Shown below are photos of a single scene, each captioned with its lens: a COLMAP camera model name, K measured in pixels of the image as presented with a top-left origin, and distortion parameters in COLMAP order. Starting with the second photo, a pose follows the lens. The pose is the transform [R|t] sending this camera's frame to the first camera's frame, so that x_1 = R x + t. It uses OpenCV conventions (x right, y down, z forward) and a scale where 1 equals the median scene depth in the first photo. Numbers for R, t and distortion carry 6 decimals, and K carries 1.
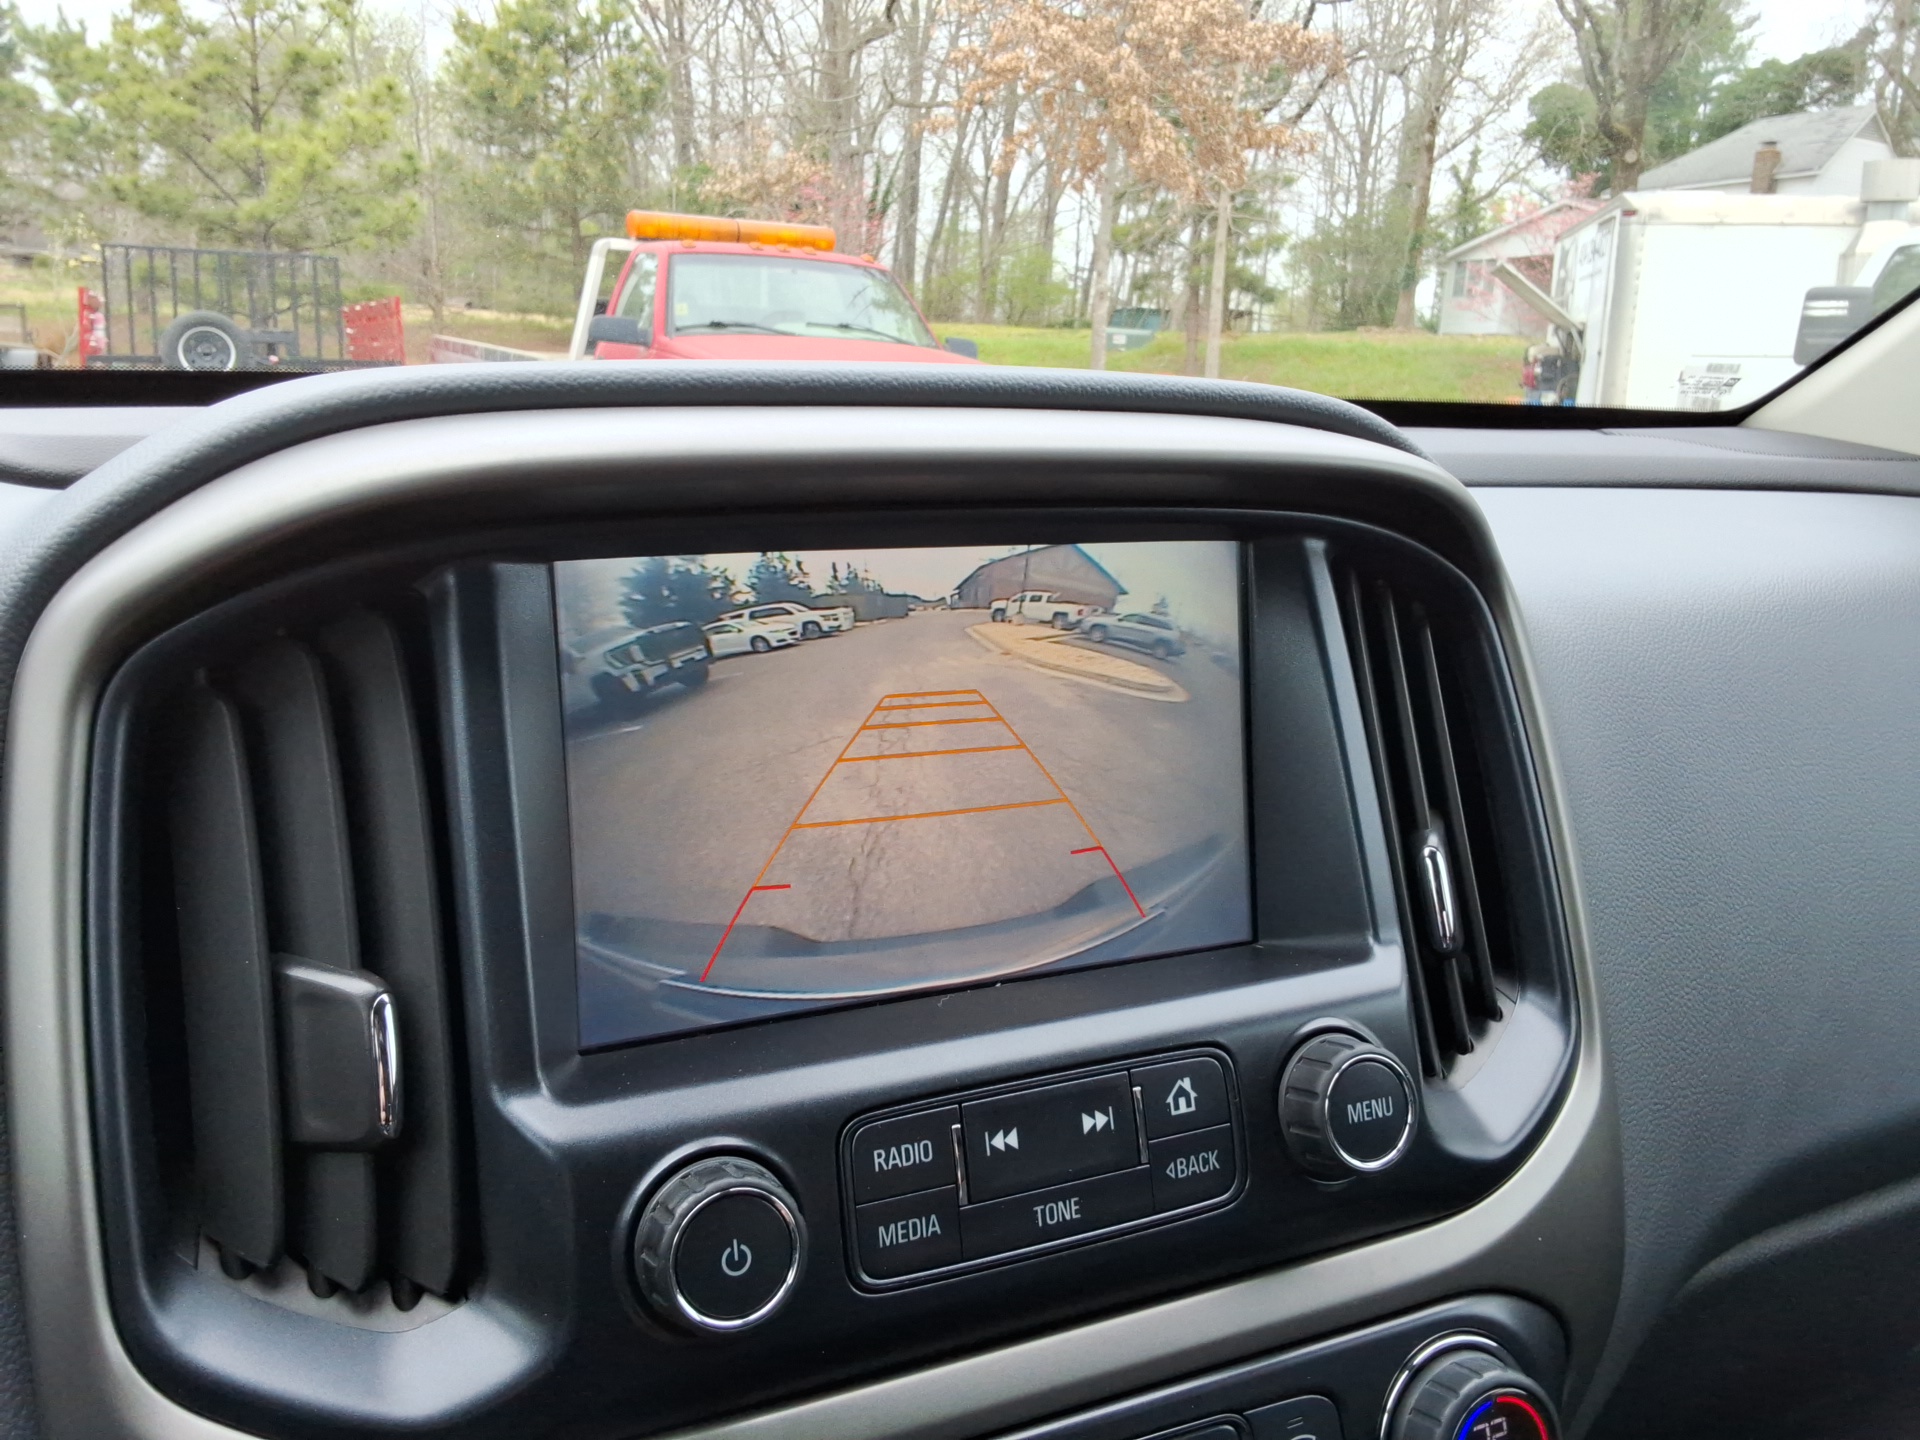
lens RADIAL K [[1529.5, 0, 973.7], [0, 1529.5, 709.6], [0, 0, 1]] dist [0.070501, -0.106801]
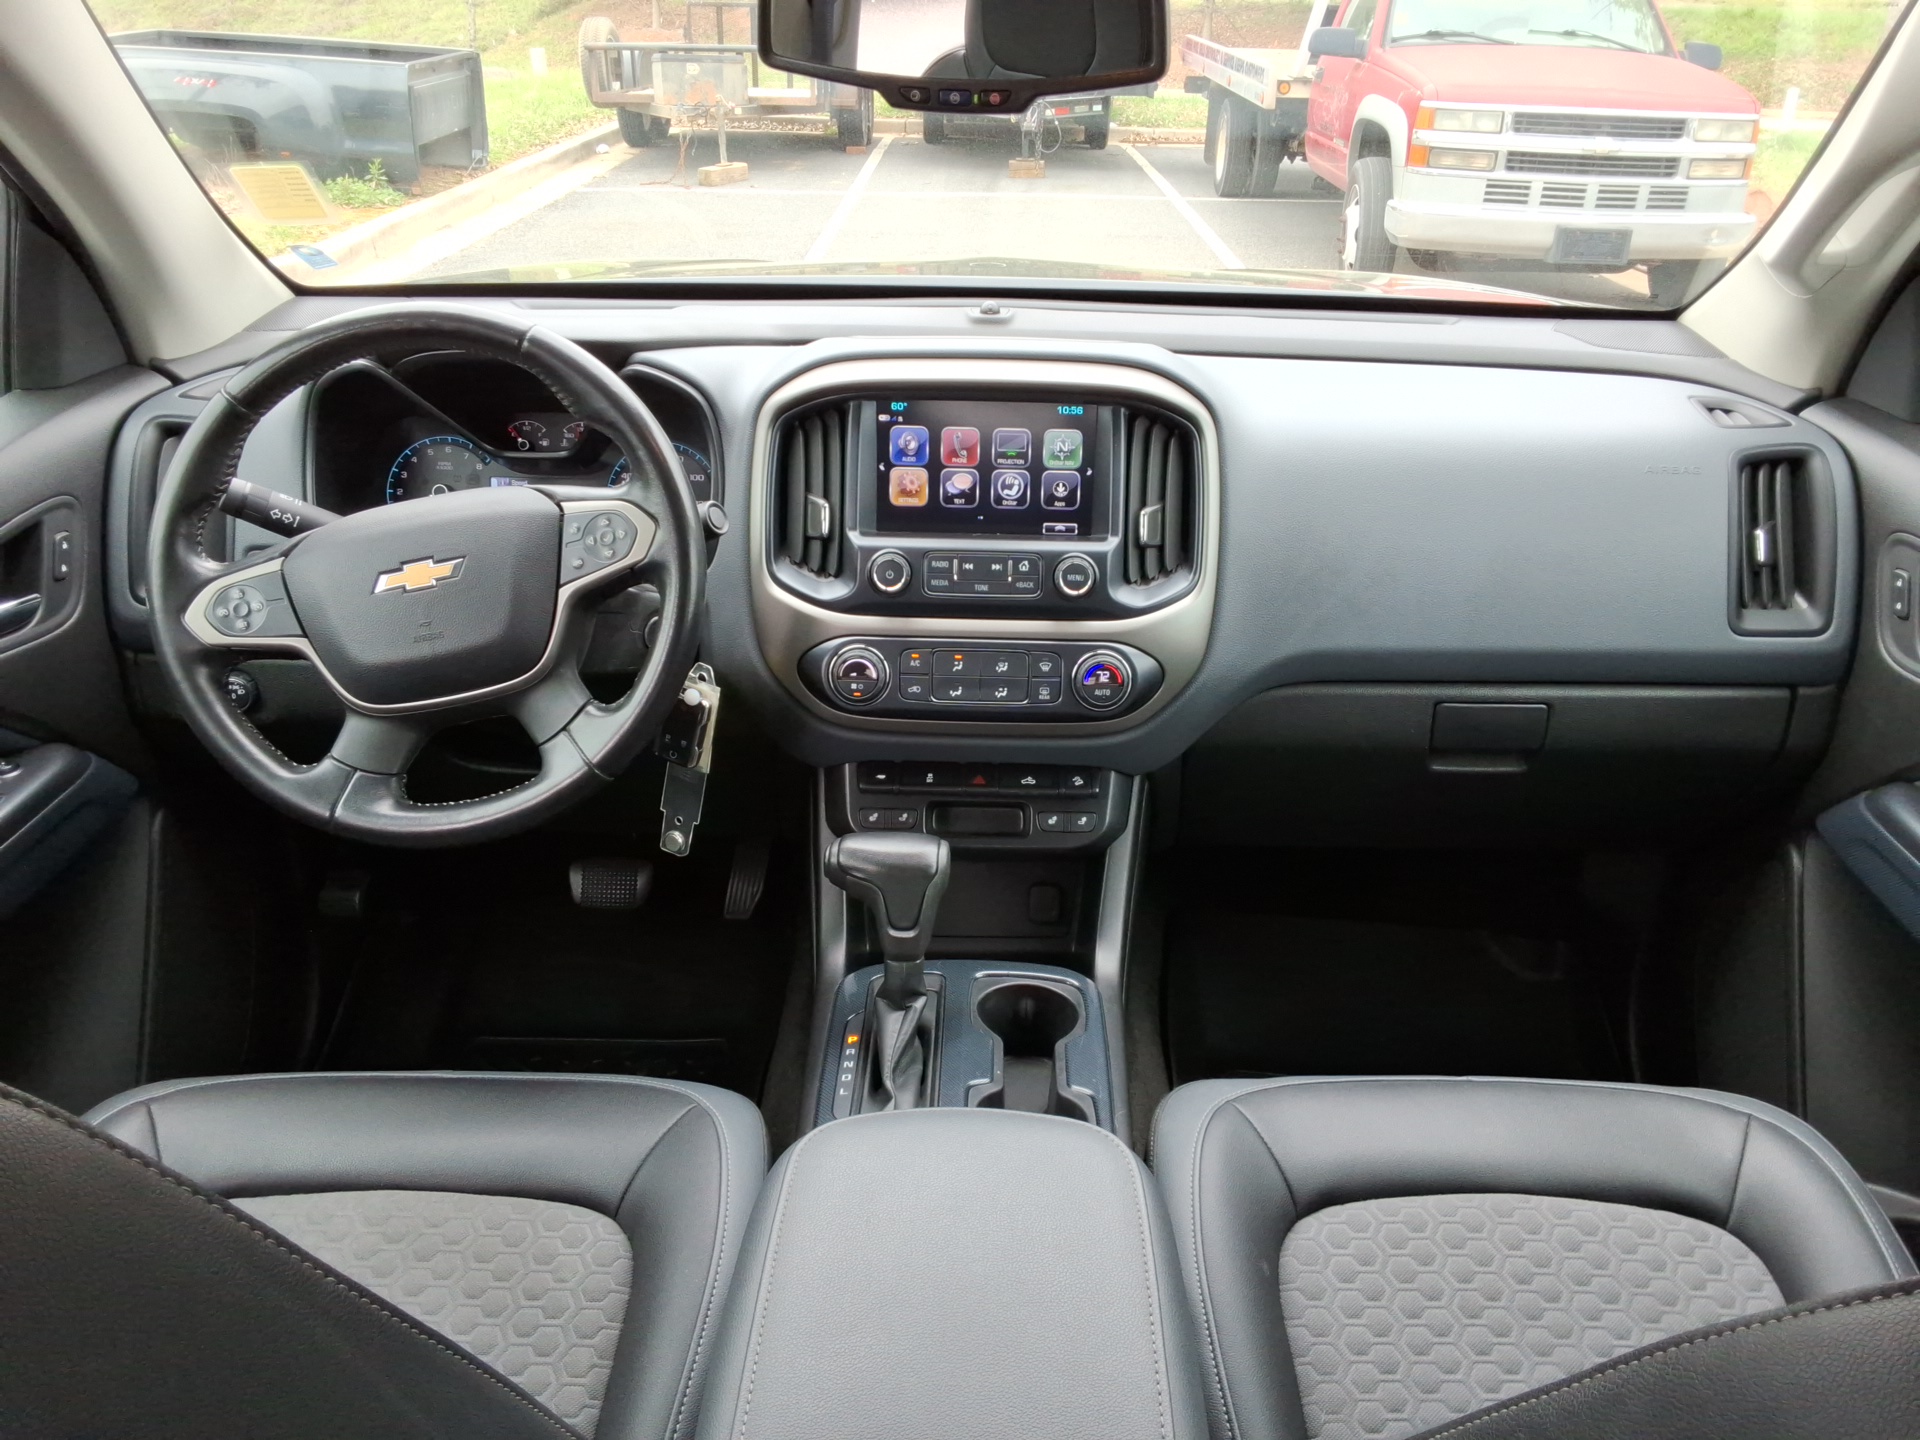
lens RADIAL K [[1529.5, 0, 973.7], [0, 1529.5, 709.6], [0, 0, 1]] dist [0.070501, -0.106801]
pose [[0.890378, 0.173994, -0.420657, 1.666908], [-0.090096, 0.973148, 0.211817, -0.176296], [0.446217, -0.150698, 0.882146, -2.364923]]
